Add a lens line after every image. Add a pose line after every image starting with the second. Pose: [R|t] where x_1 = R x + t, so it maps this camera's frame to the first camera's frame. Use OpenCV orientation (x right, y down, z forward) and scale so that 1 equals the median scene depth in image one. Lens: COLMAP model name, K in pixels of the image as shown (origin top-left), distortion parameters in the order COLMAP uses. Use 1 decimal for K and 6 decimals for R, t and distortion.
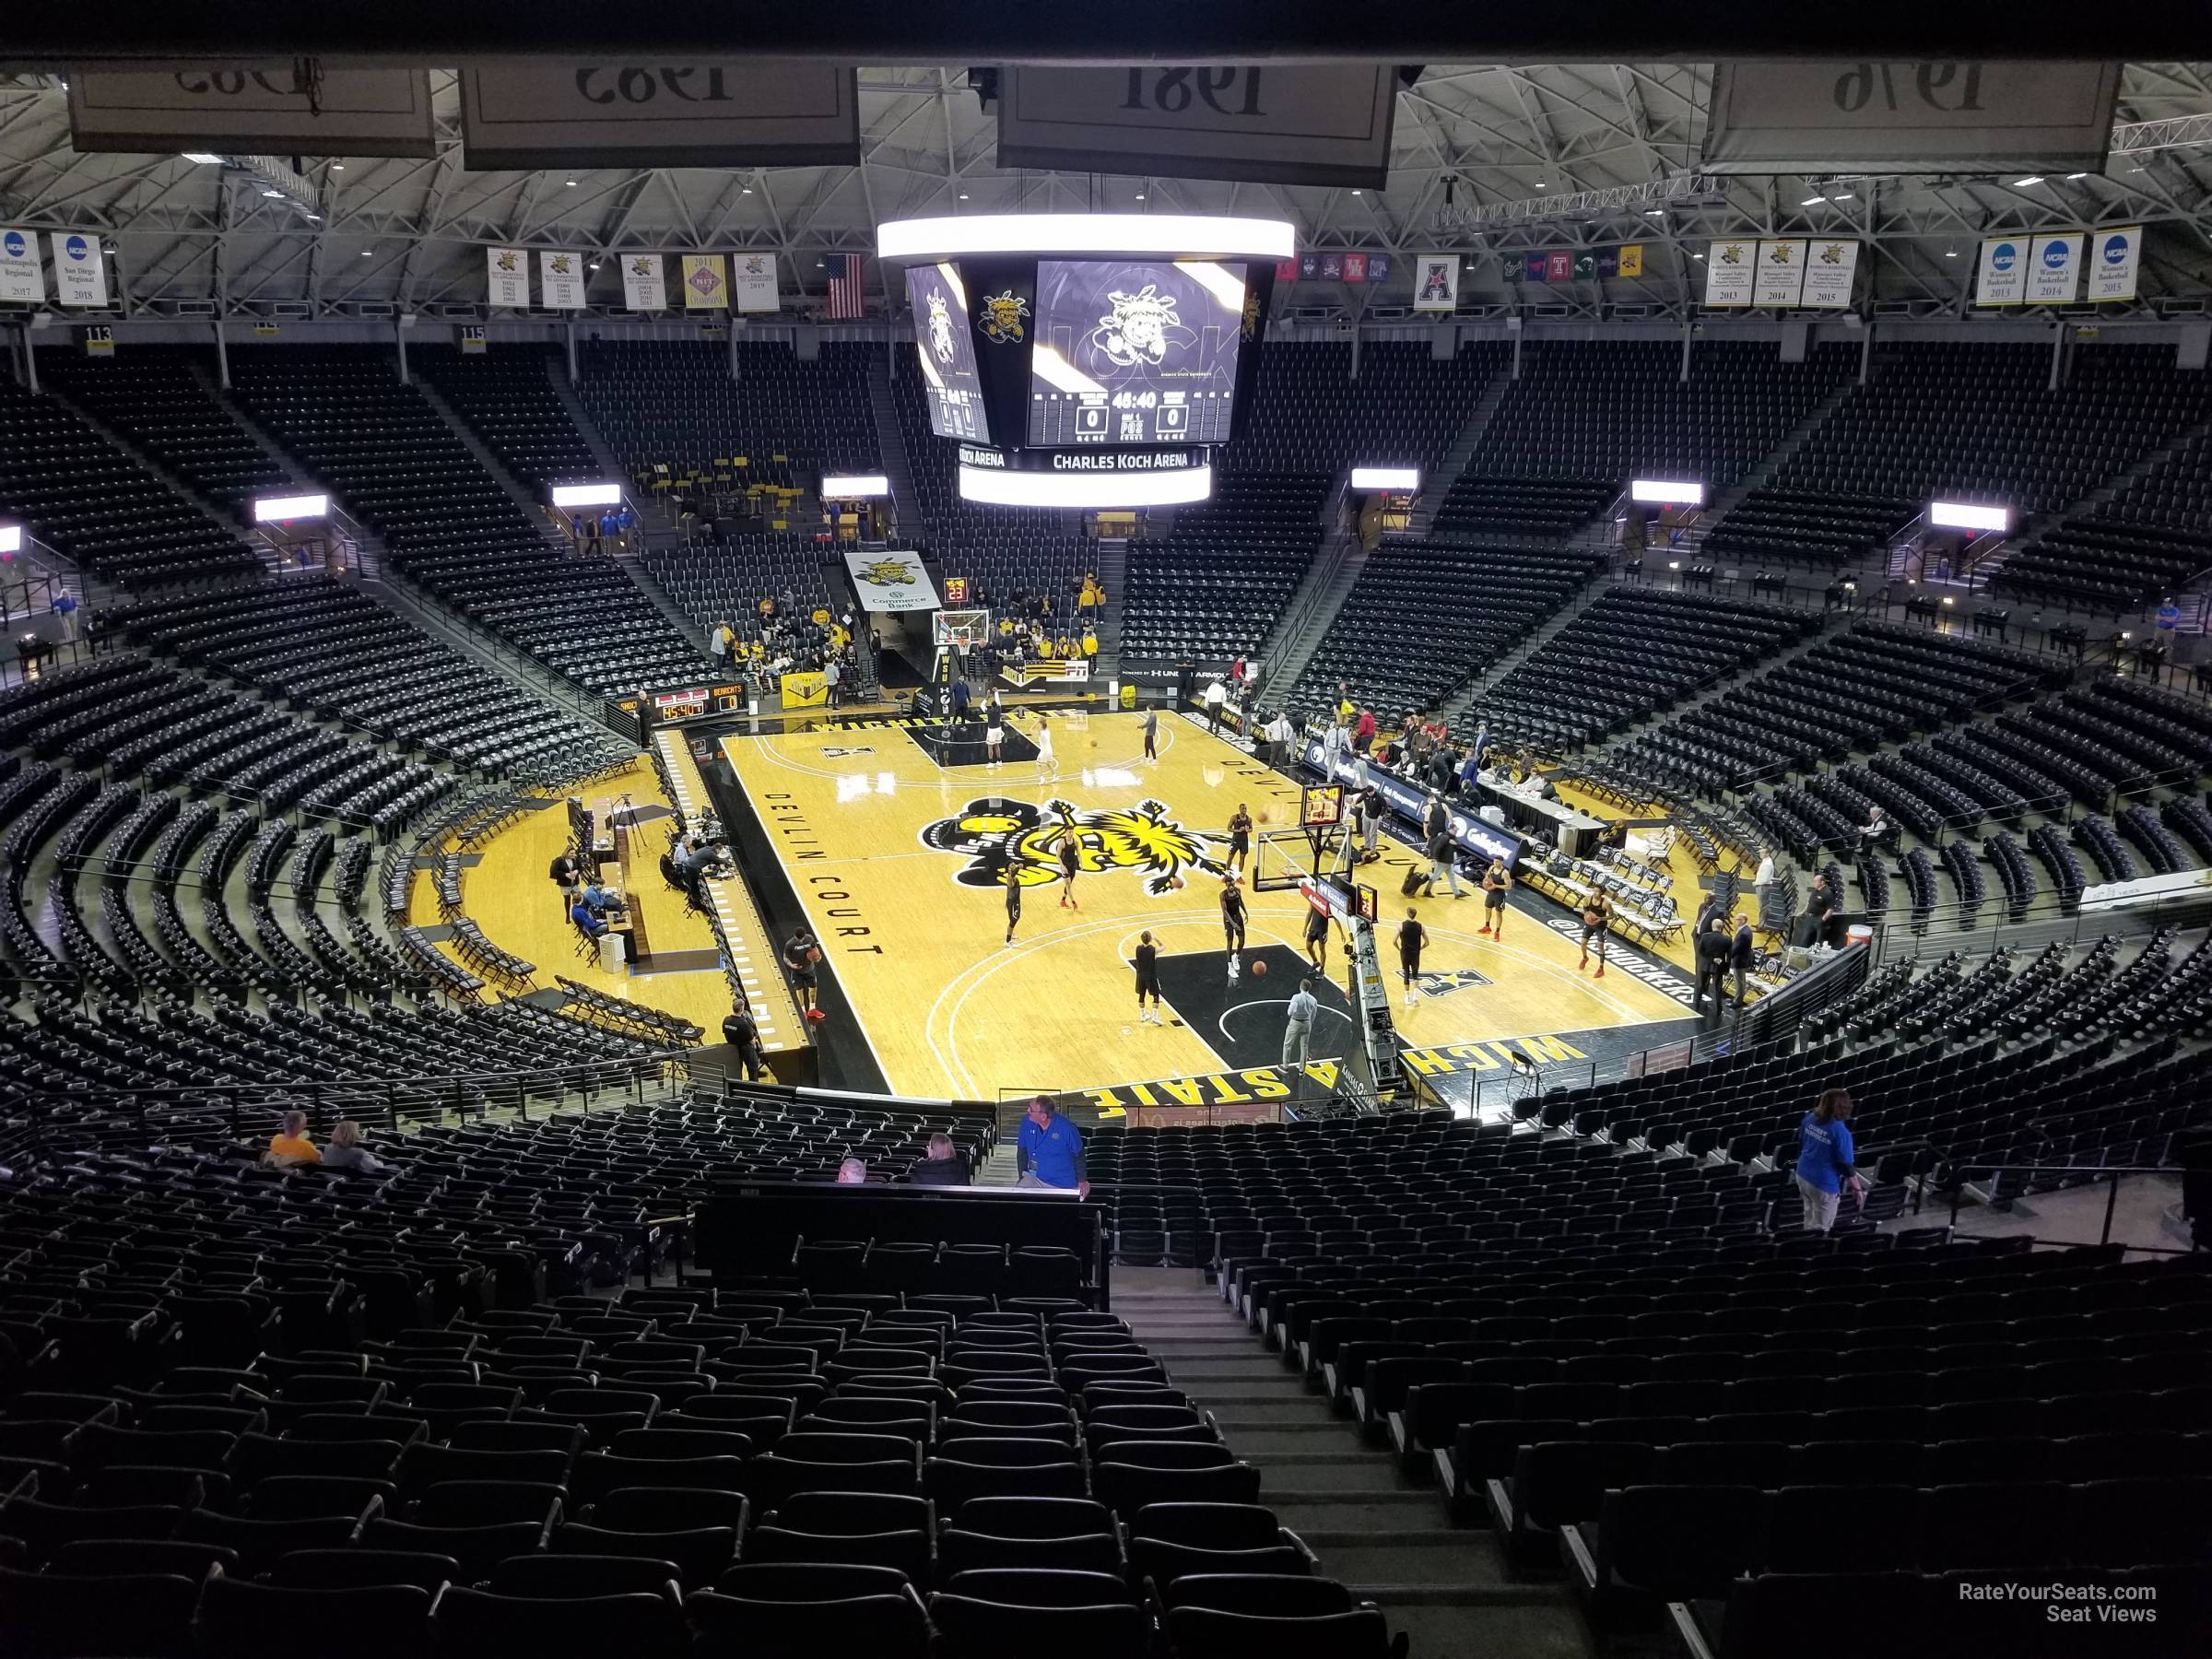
lens RADIAL K [[1798.0, 0, 1104.0], [0, 1798.0, 861.7], [0, 0, 1]] dist [0.071736, -0.104528]
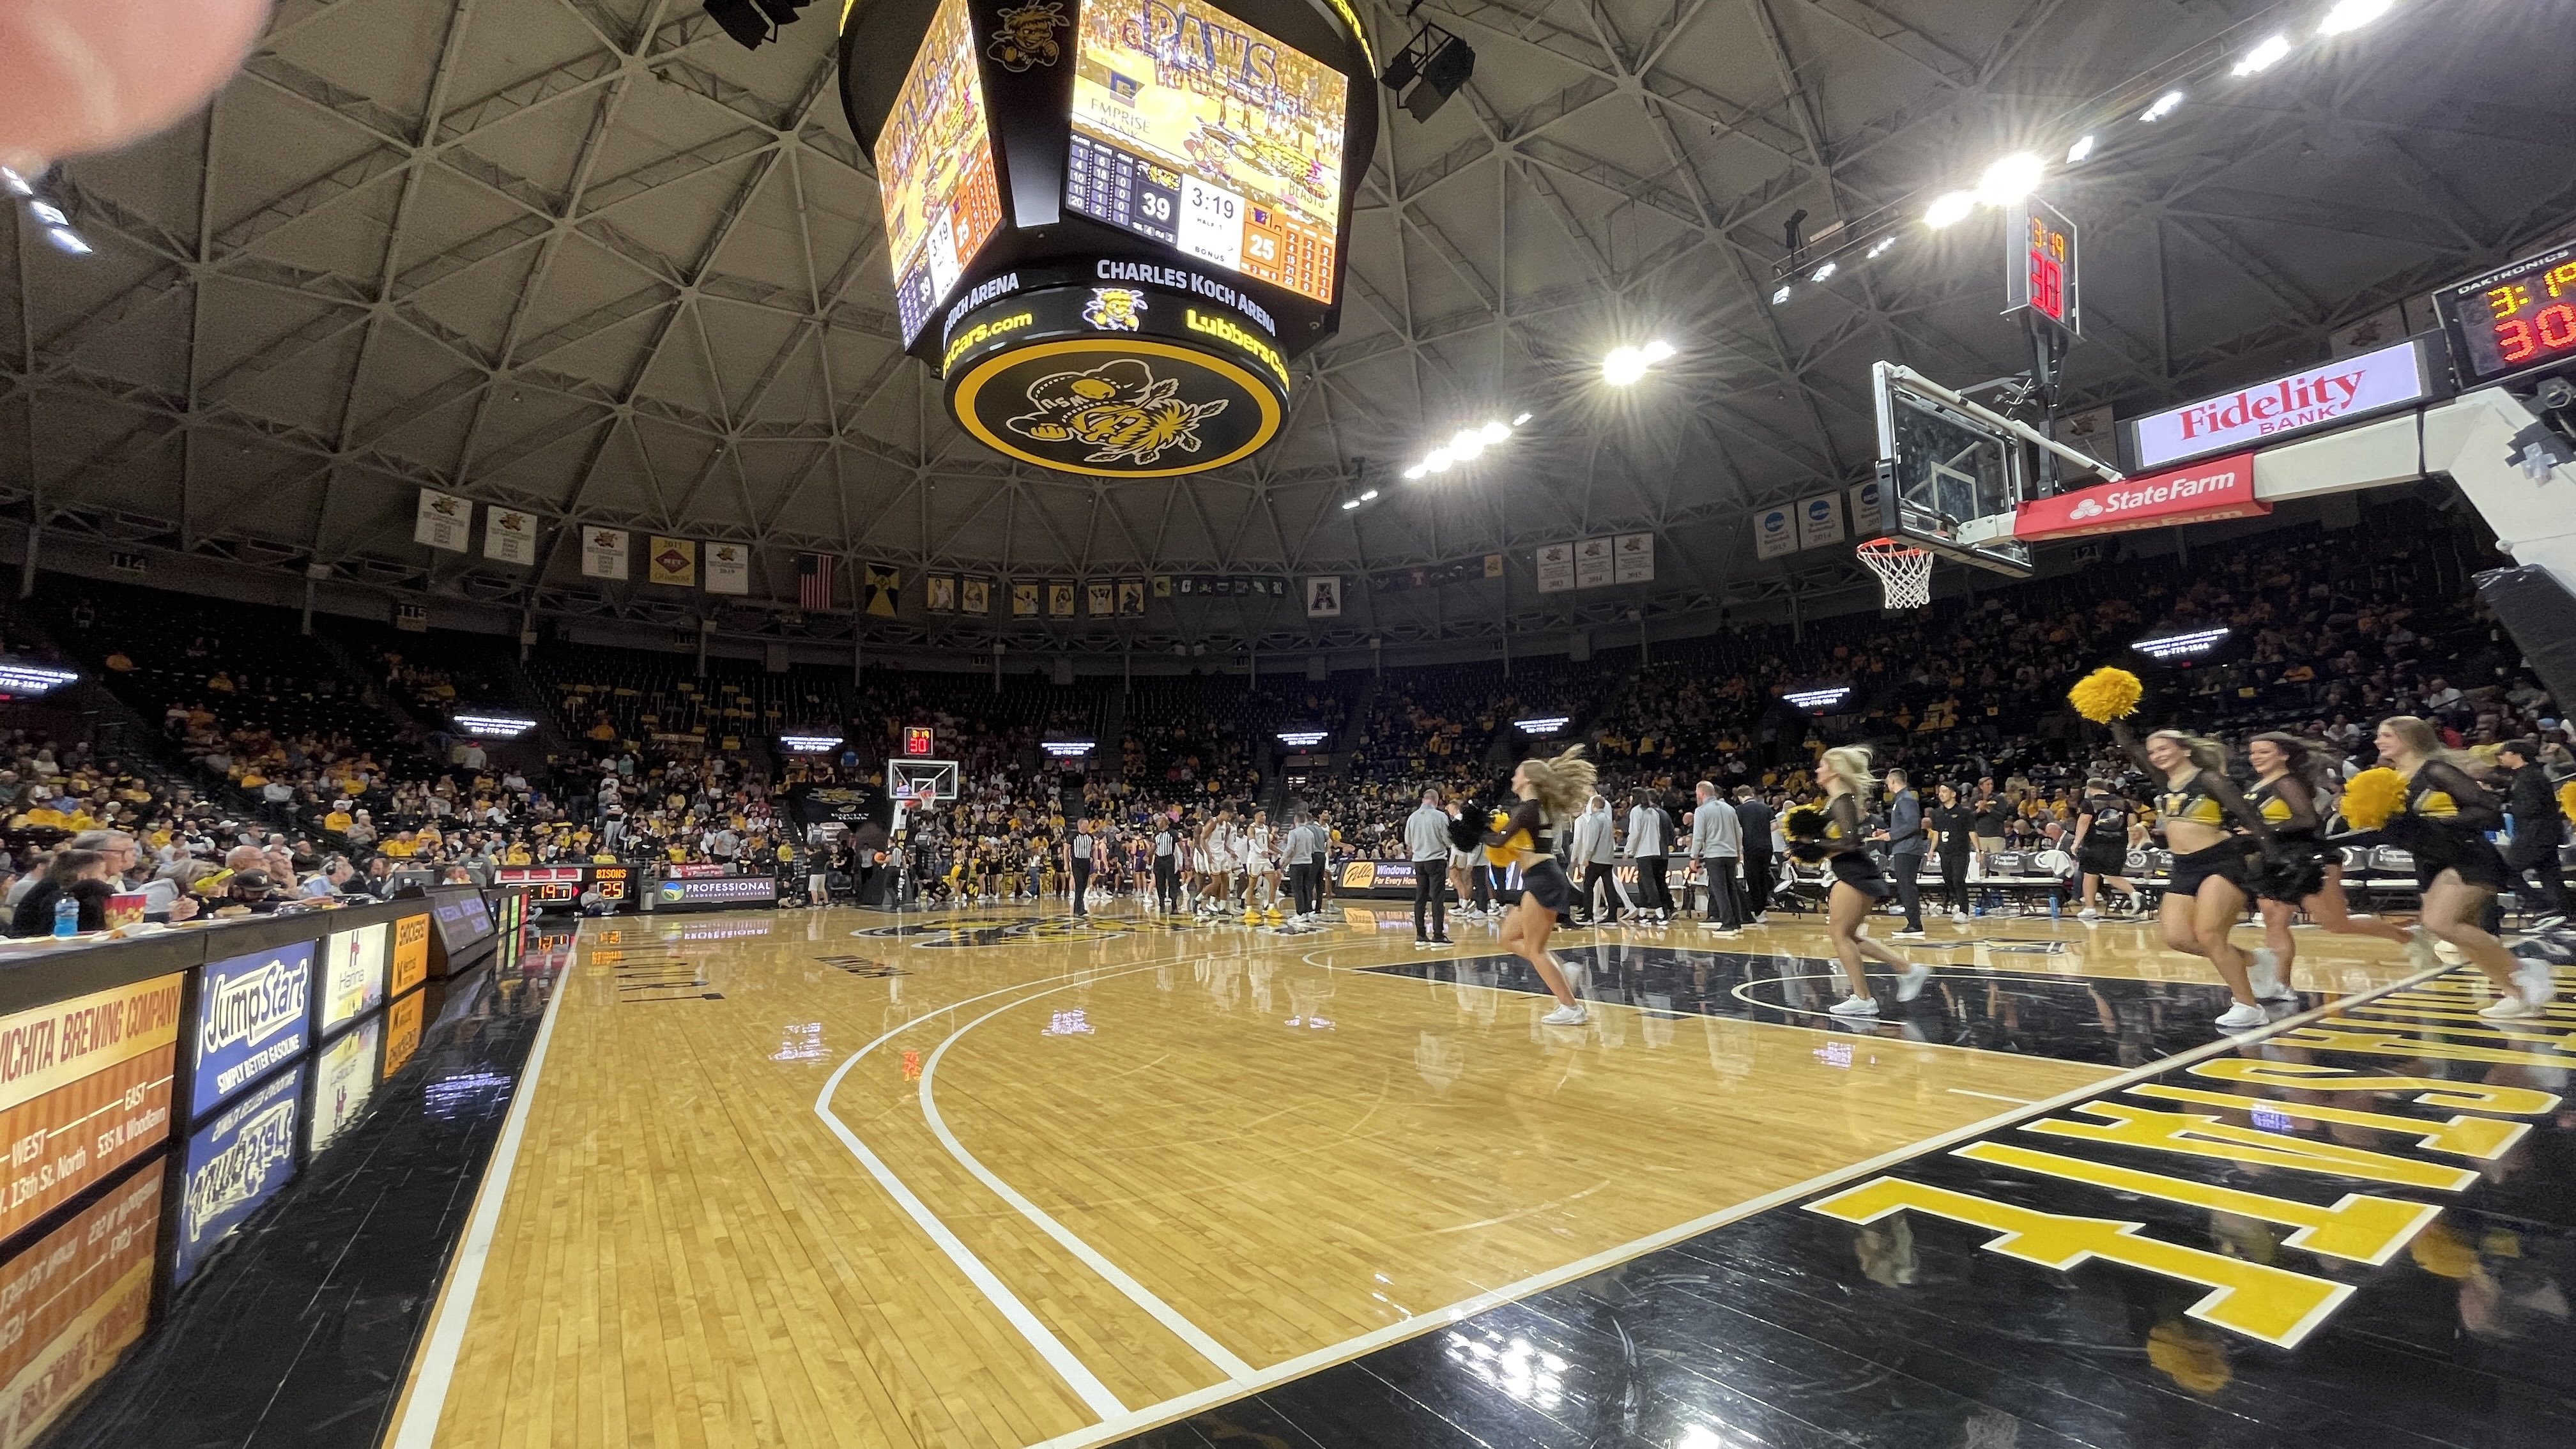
lens RADIAL K [[1060.7, 0, 1288.0], [0, 1060.7, 724.5], [0, 0, 1]] dist [0.000374, -0.000082]
pose [[0.964298, -0.001095, 0.264815, -0.040310], [0.111601, 0.908535, -0.402627, 0.062211], [-0.240153, 0.417807, 0.876221, 0.444132]]
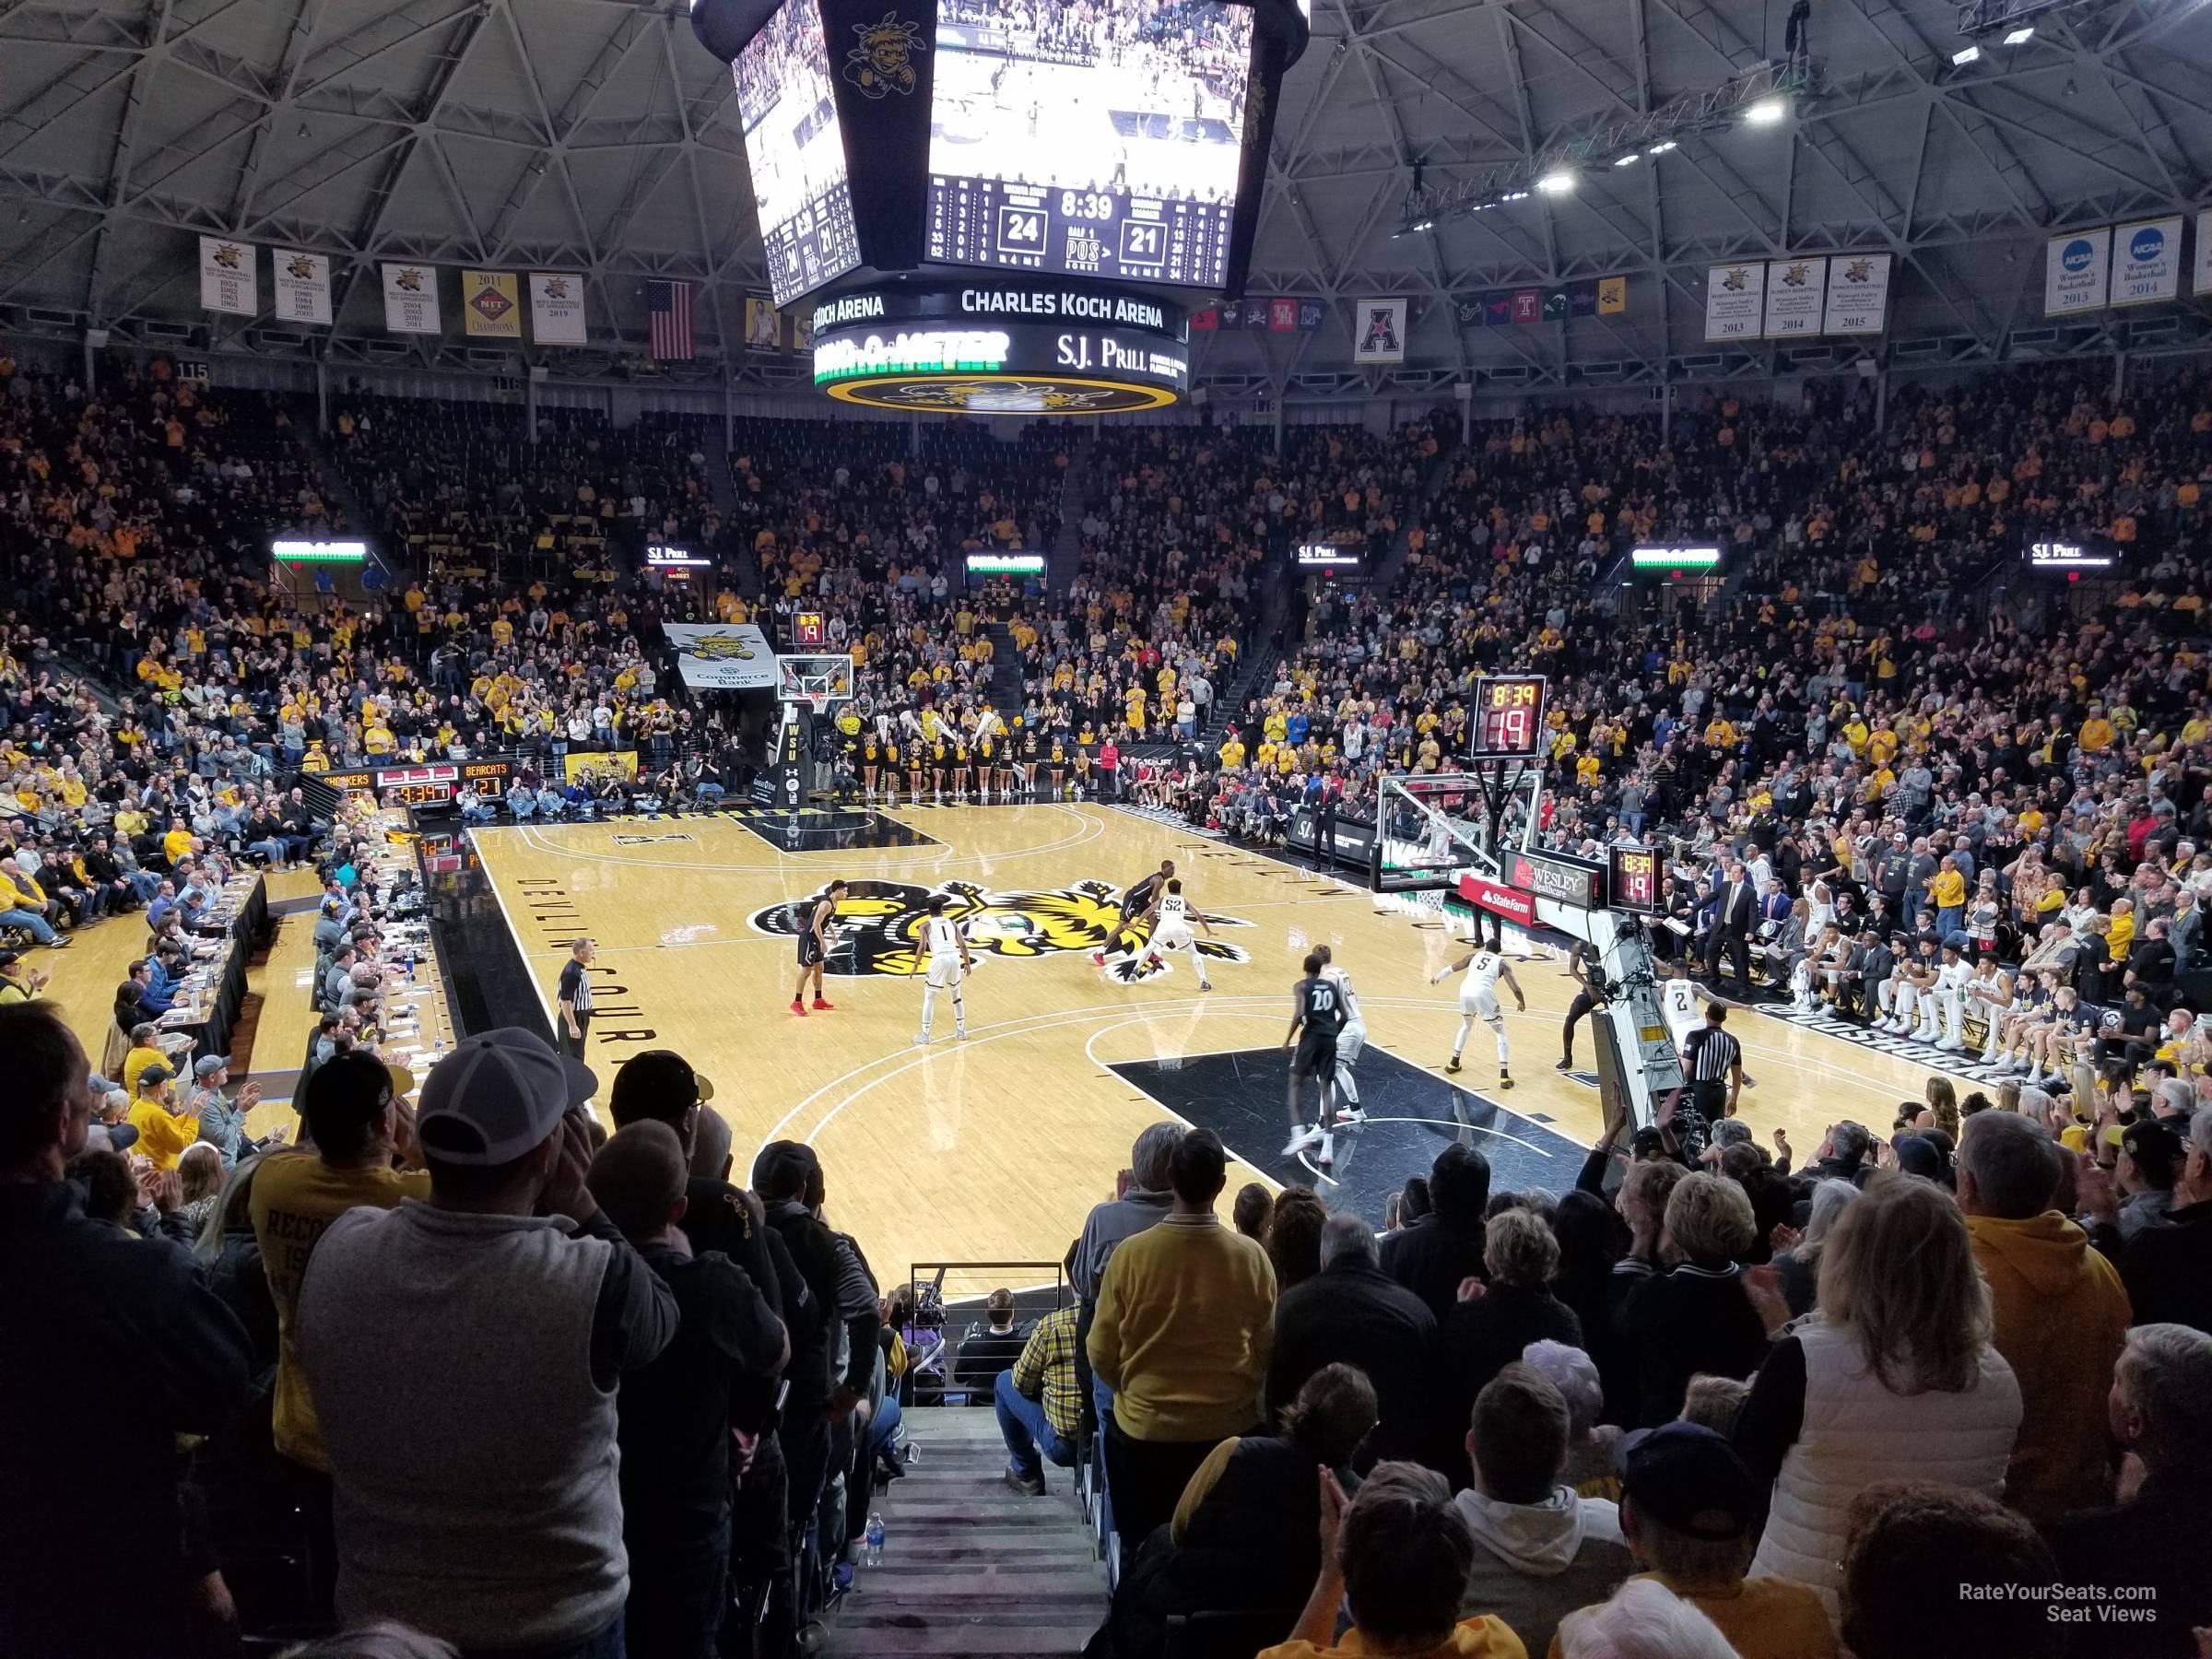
lens RADIAL K [[1768.7, 0, 1113.1], [0, 1768.7, 831.4], [0, 0, 1]] dist [0.078718, -0.119718]
pose [[0.995935, -0.009151, 0.089607, -0.020557], [0.022462, 0.988629, -0.148689, 0.038056], [-0.087227, 0.150097, 0.984816, 0.250461]]
